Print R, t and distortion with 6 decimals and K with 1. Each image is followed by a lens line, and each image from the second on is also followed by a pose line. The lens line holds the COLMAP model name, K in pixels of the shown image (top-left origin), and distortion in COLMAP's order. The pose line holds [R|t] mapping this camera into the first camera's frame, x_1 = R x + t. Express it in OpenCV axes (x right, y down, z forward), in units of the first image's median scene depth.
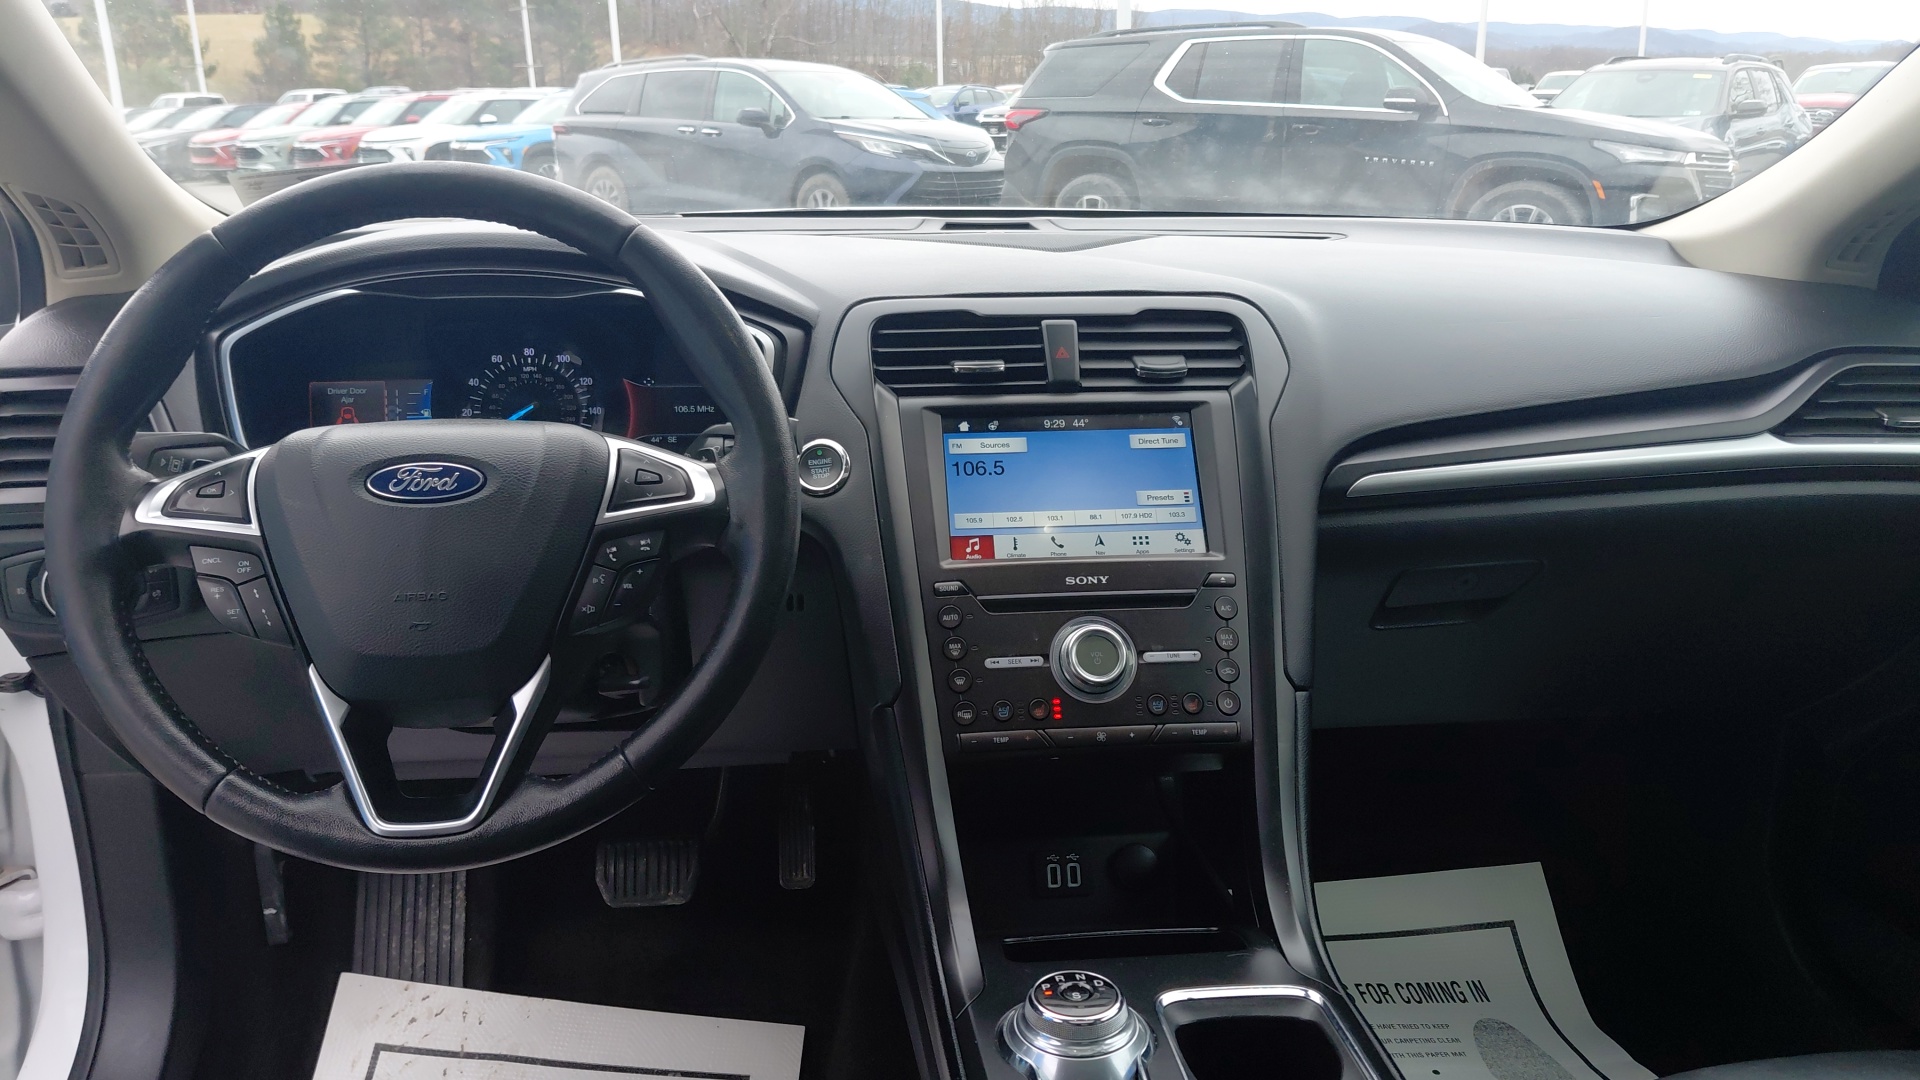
lens RADIAL K [[1402.5, 0, 960.0], [0, 1402.5, 540.0], [0, 0, 1]] dist [0.122102, -0.300934]
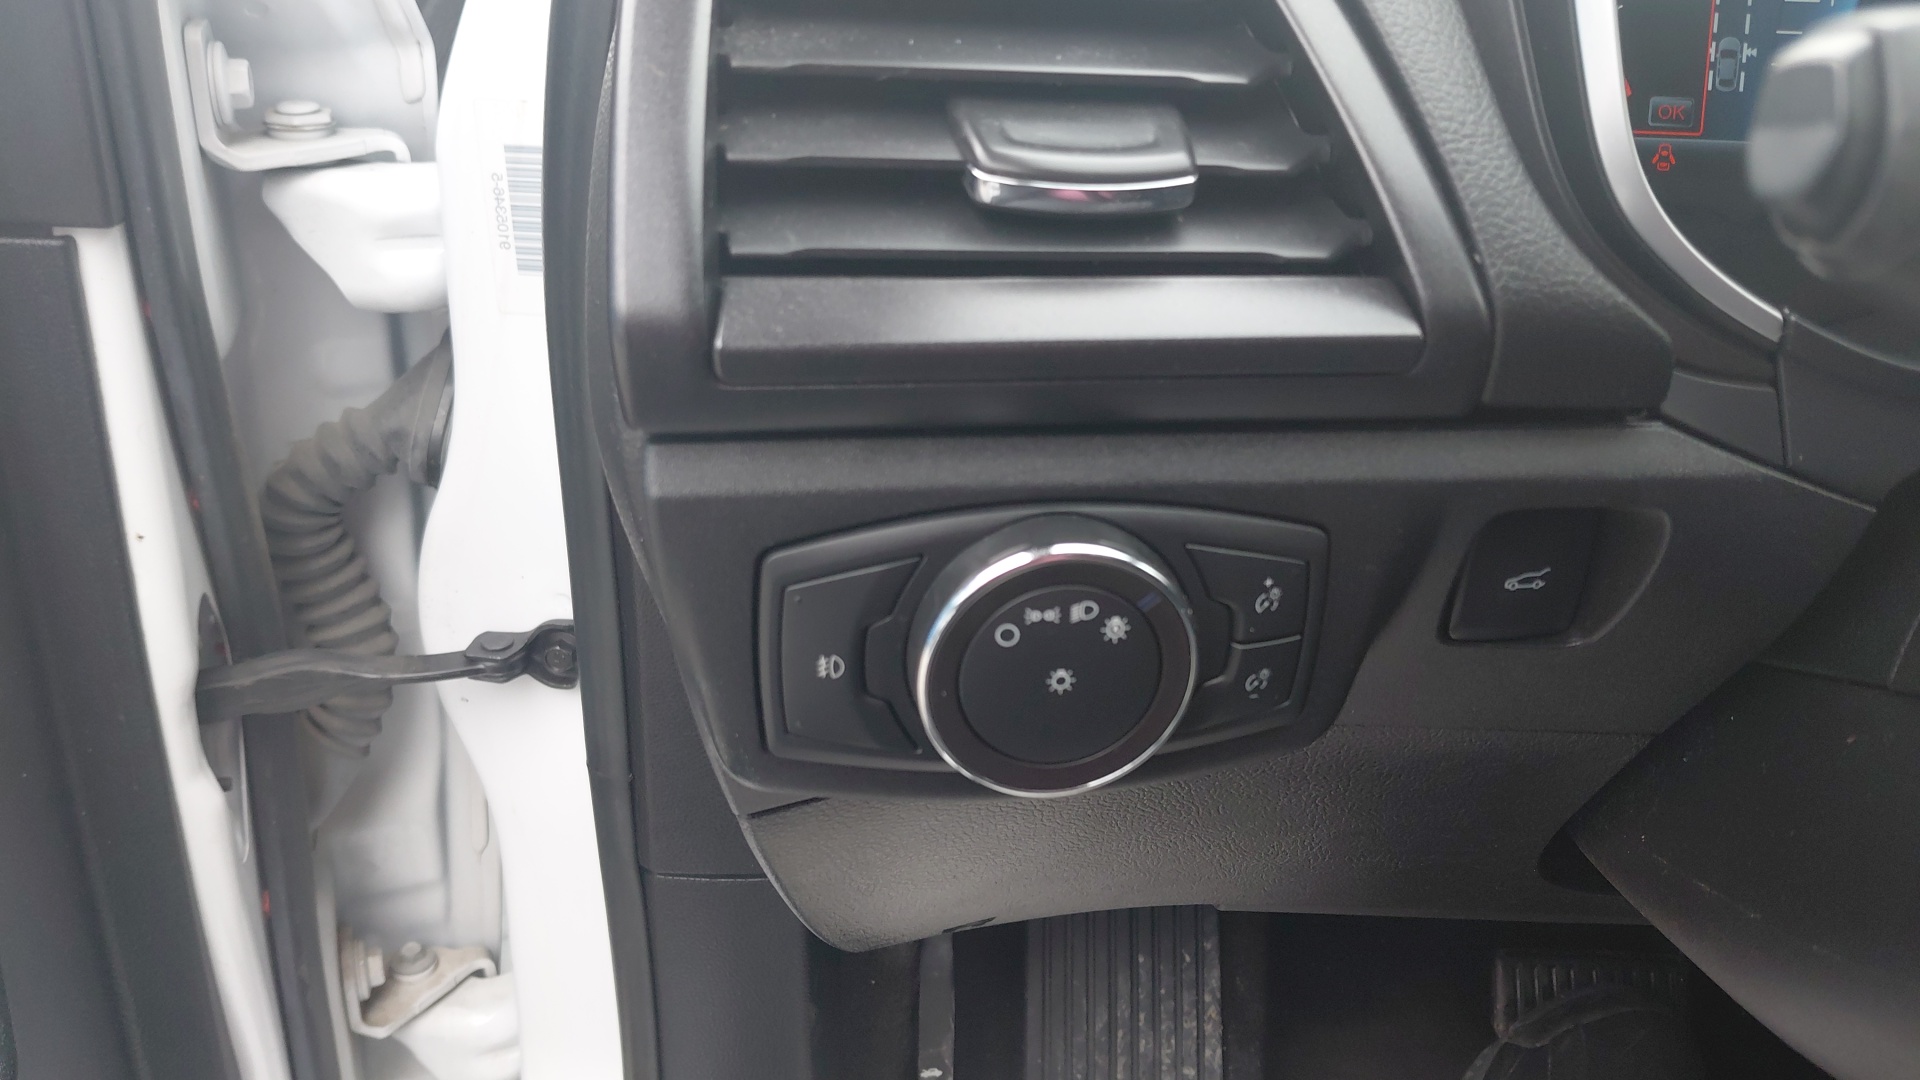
lens RADIAL K [[1498.2, 0, 956.4], [0, 1498.2, 550.3], [0, 0, 1]] dist [0.002895, -0.039450]
pose [[0.987368, 0.081585, -0.135821, -0.532620], [-0.054558, 0.979881, 0.191982, -0.037146], [0.148751, -0.182147, 0.971954, 0.641528]]
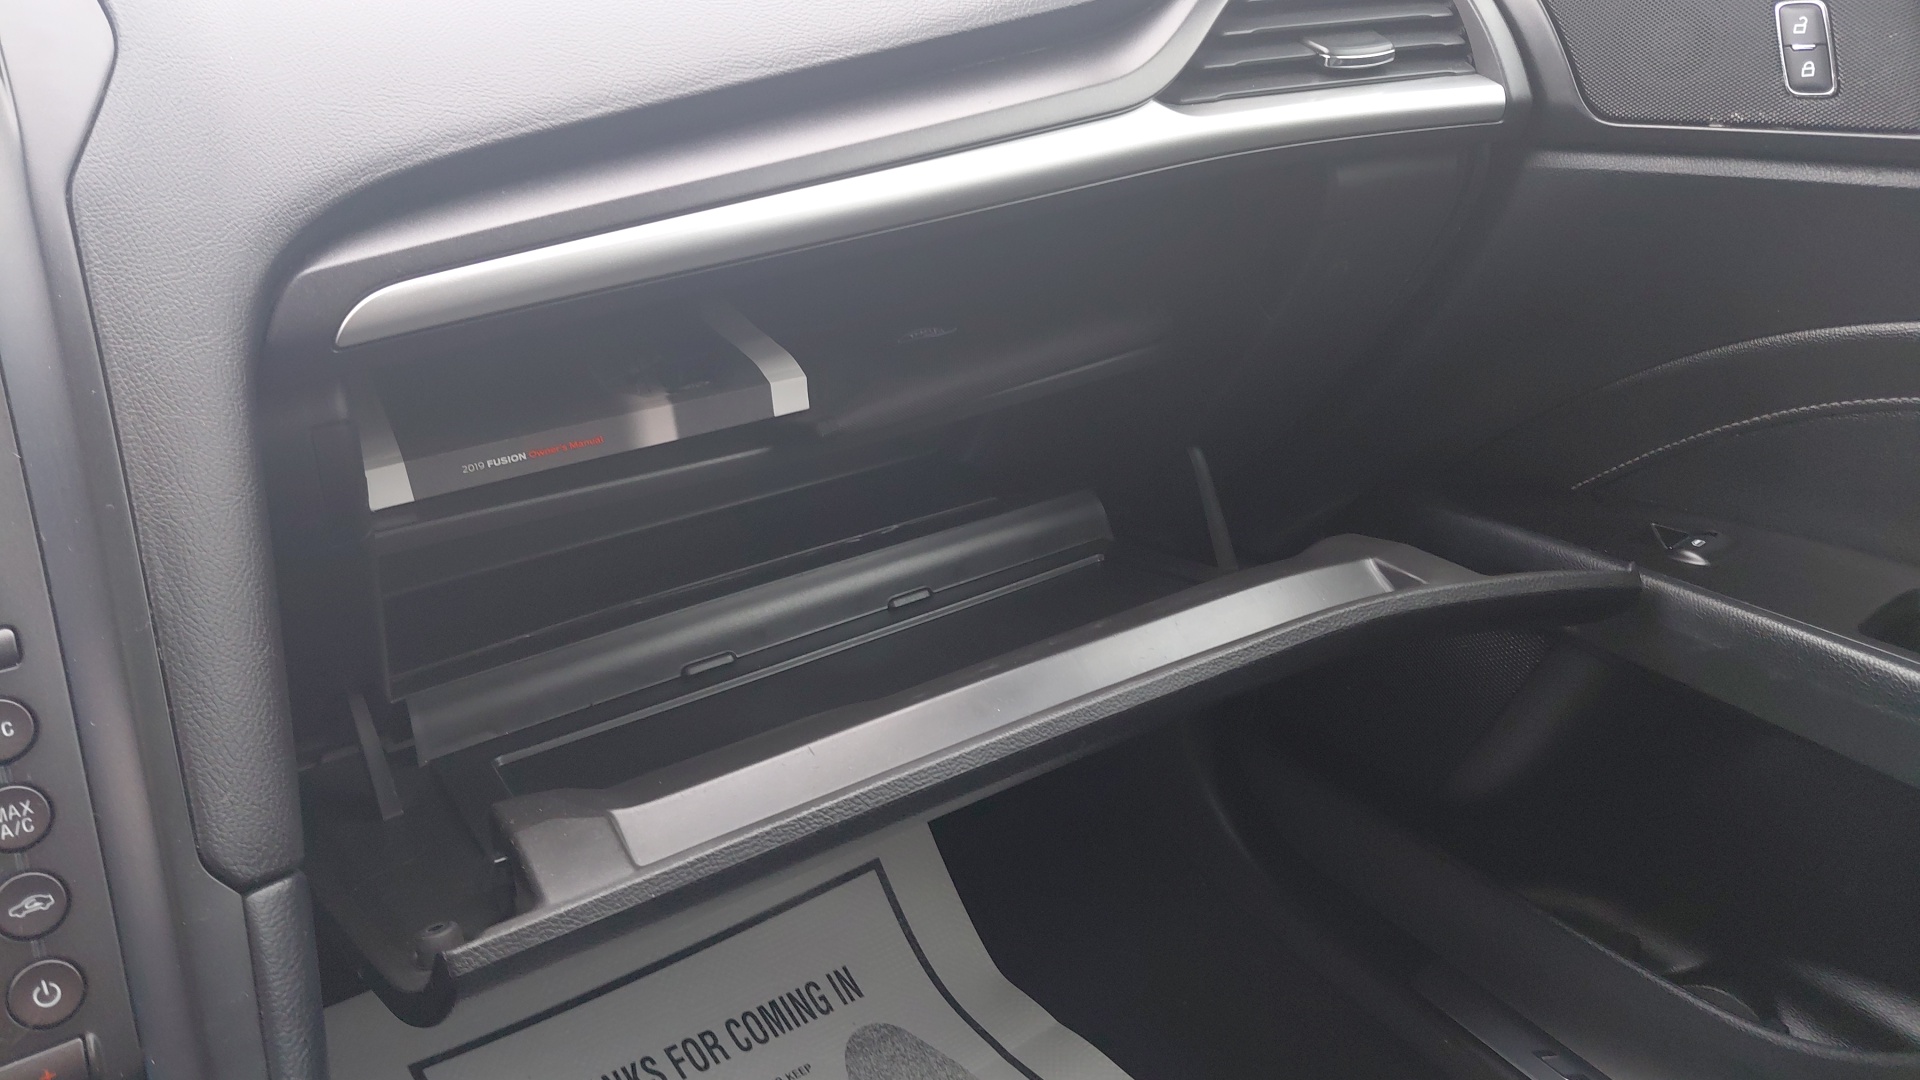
lens RADIAL K [[1490.0, 0, 960.0], [0, 1490.0, 540.0], [0, 0, 1]] dist [0.053734, -0.105453]
pose [[0.891334, -0.207404, 0.403123, 0.253123], [0.136180, 0.970638, 0.198285, -0.039646], [-0.432411, -0.121841, 0.893407, 0.538201]]
